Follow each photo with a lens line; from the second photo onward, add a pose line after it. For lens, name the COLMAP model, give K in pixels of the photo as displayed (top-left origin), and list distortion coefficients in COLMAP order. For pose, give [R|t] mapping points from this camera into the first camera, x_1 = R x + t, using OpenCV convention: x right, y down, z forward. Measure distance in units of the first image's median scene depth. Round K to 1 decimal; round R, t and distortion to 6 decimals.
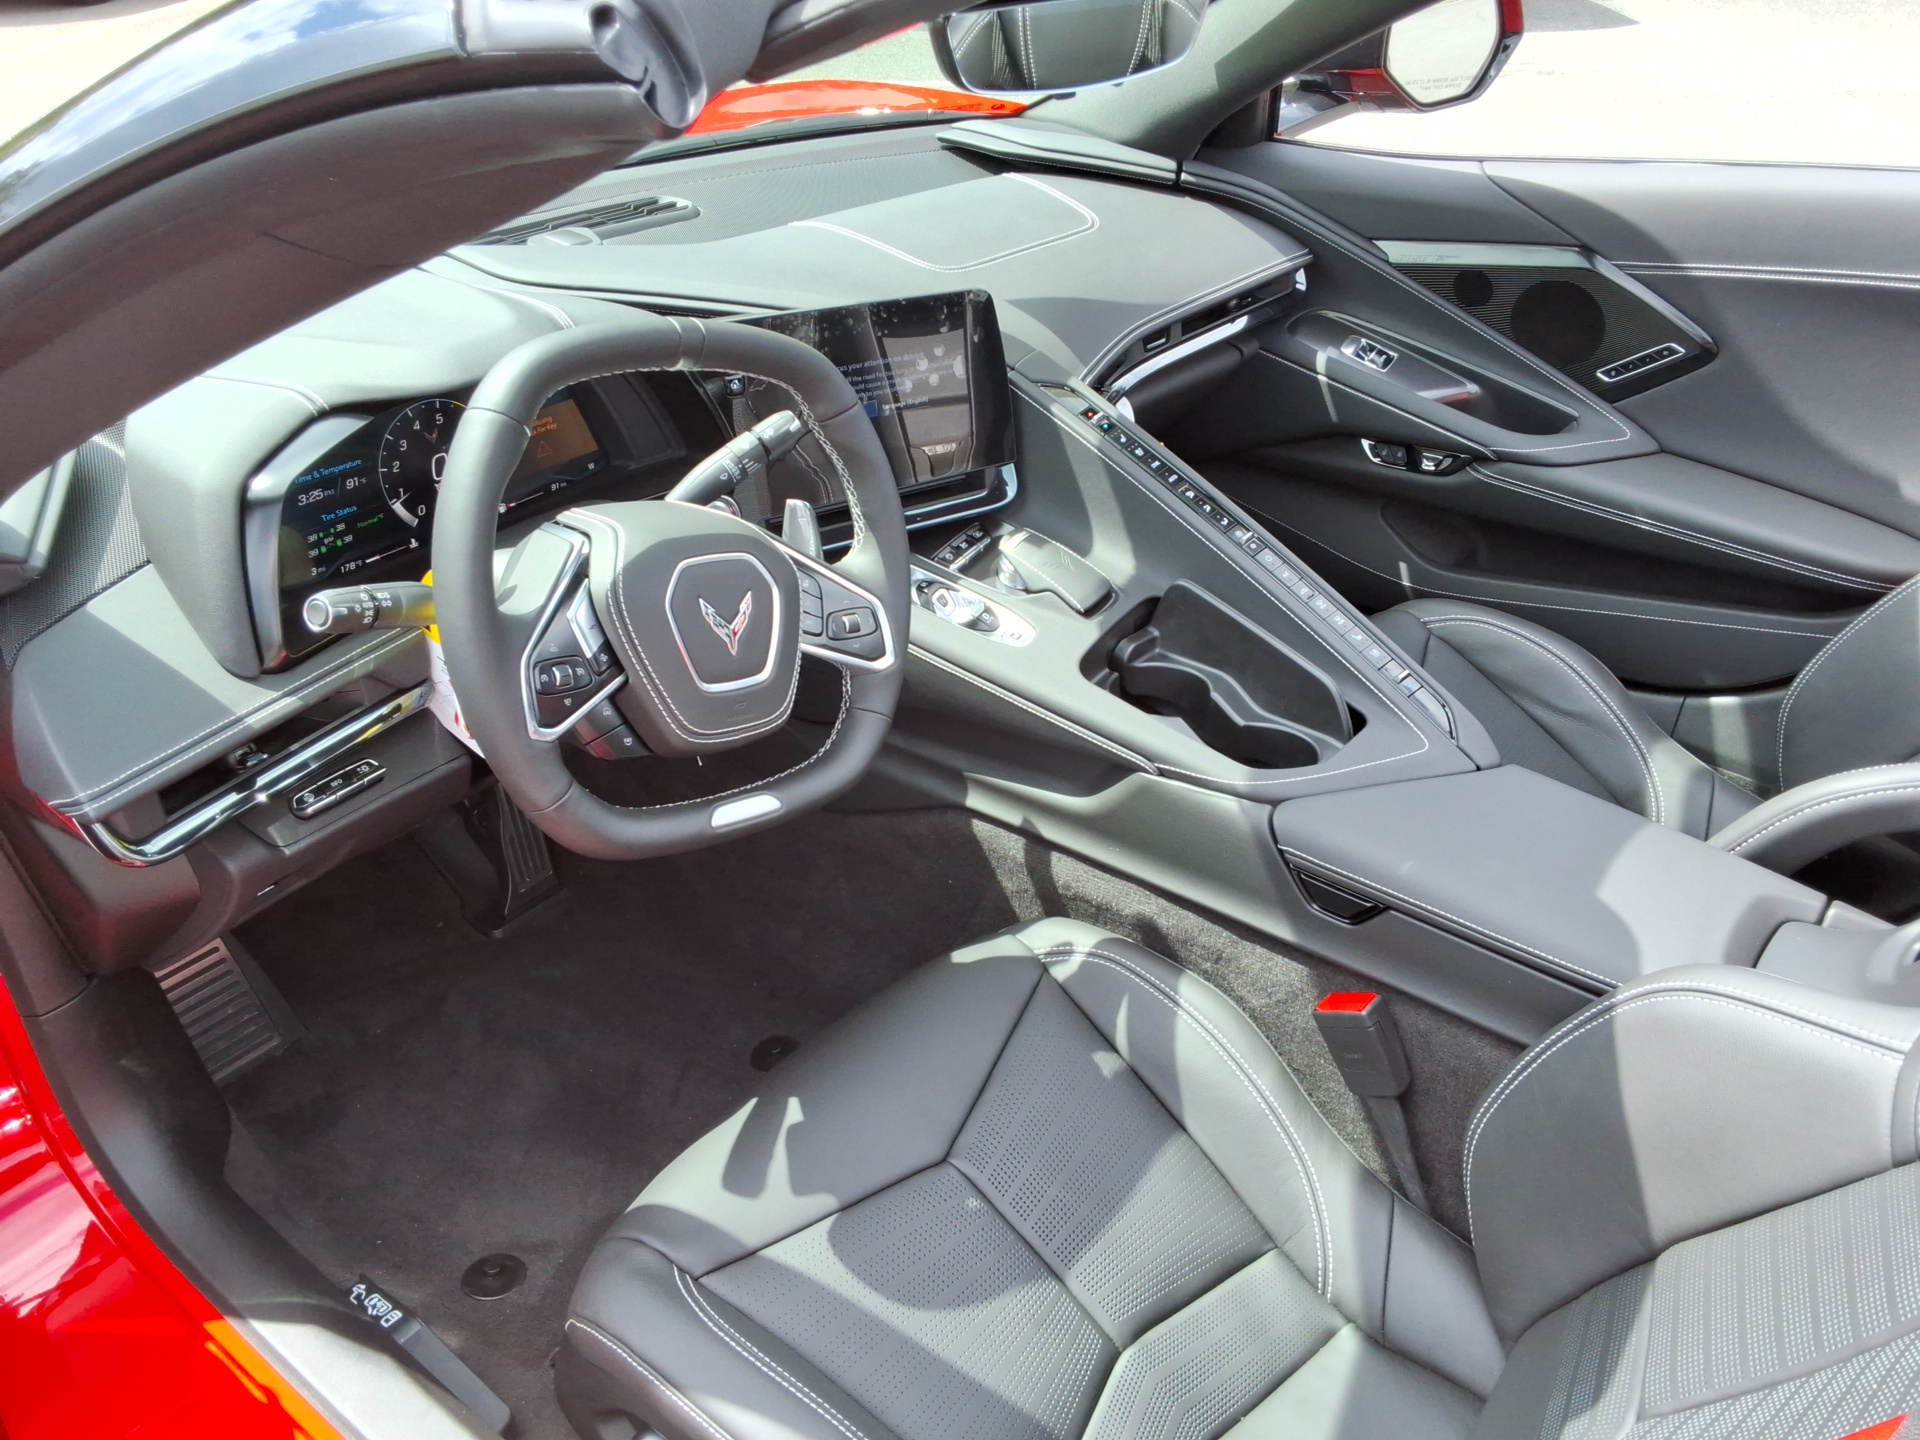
lens RADIAL K [[1539.6, 0, 973.2], [0, 1539.6, 705.0], [0, 0, 1]] dist [0.121394, -0.205064]
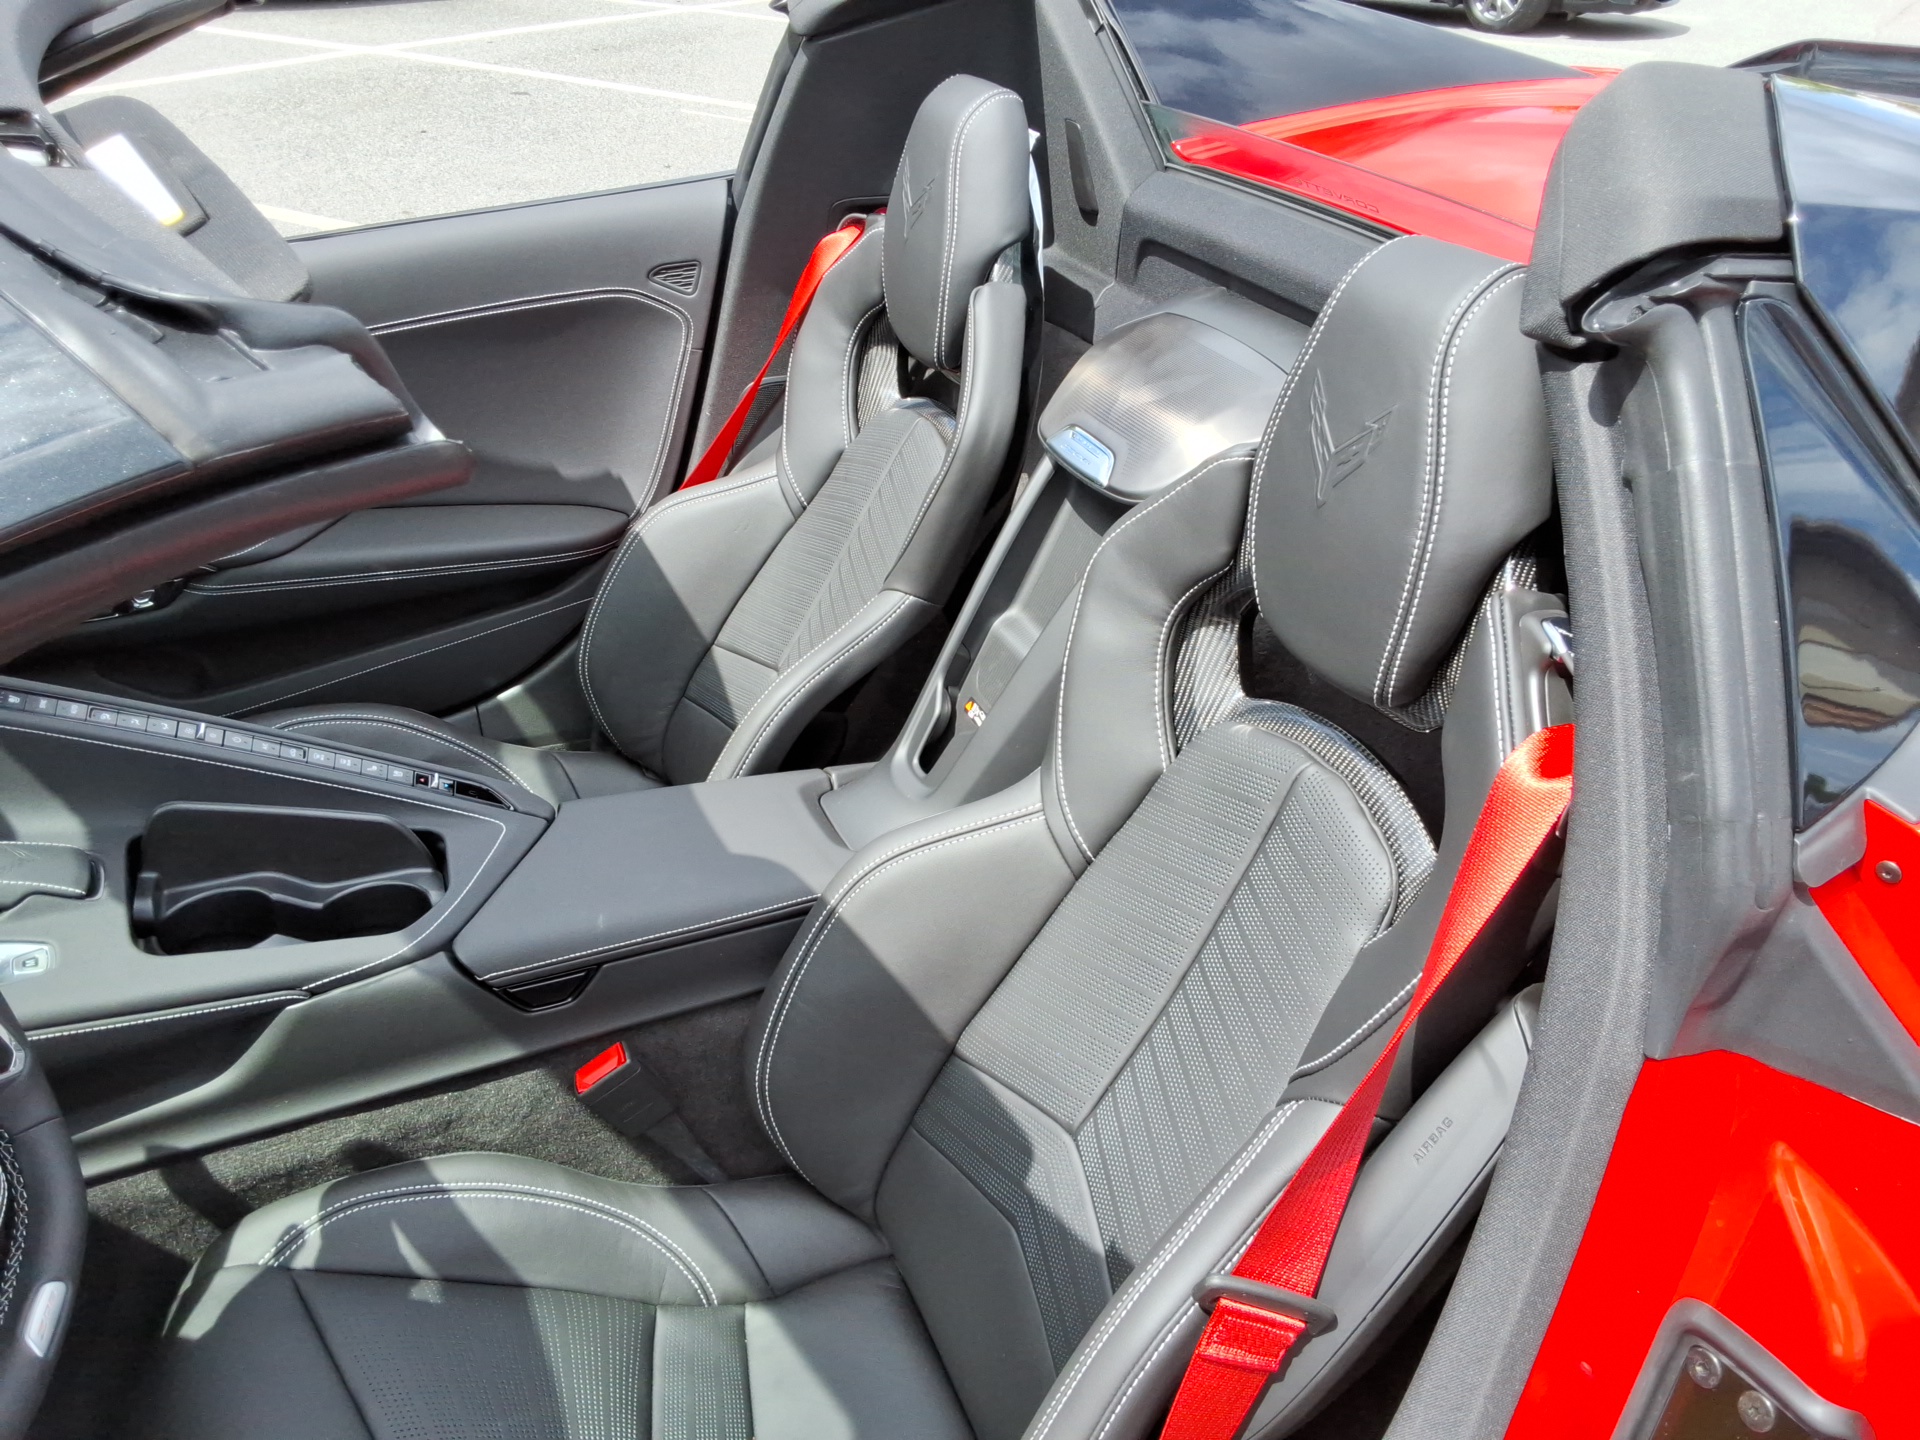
lens RADIAL K [[1539.6, 0, 973.2], [0, 1539.6, 705.0], [0, 0, 1]] dist [0.121394, -0.205064]
pose [[0.455352, -0.421528, 0.784200, -0.335219], [0.428325, 0.875902, 0.222109, -0.135670], [-0.780507, 0.234755, 0.579395, 0.126366]]
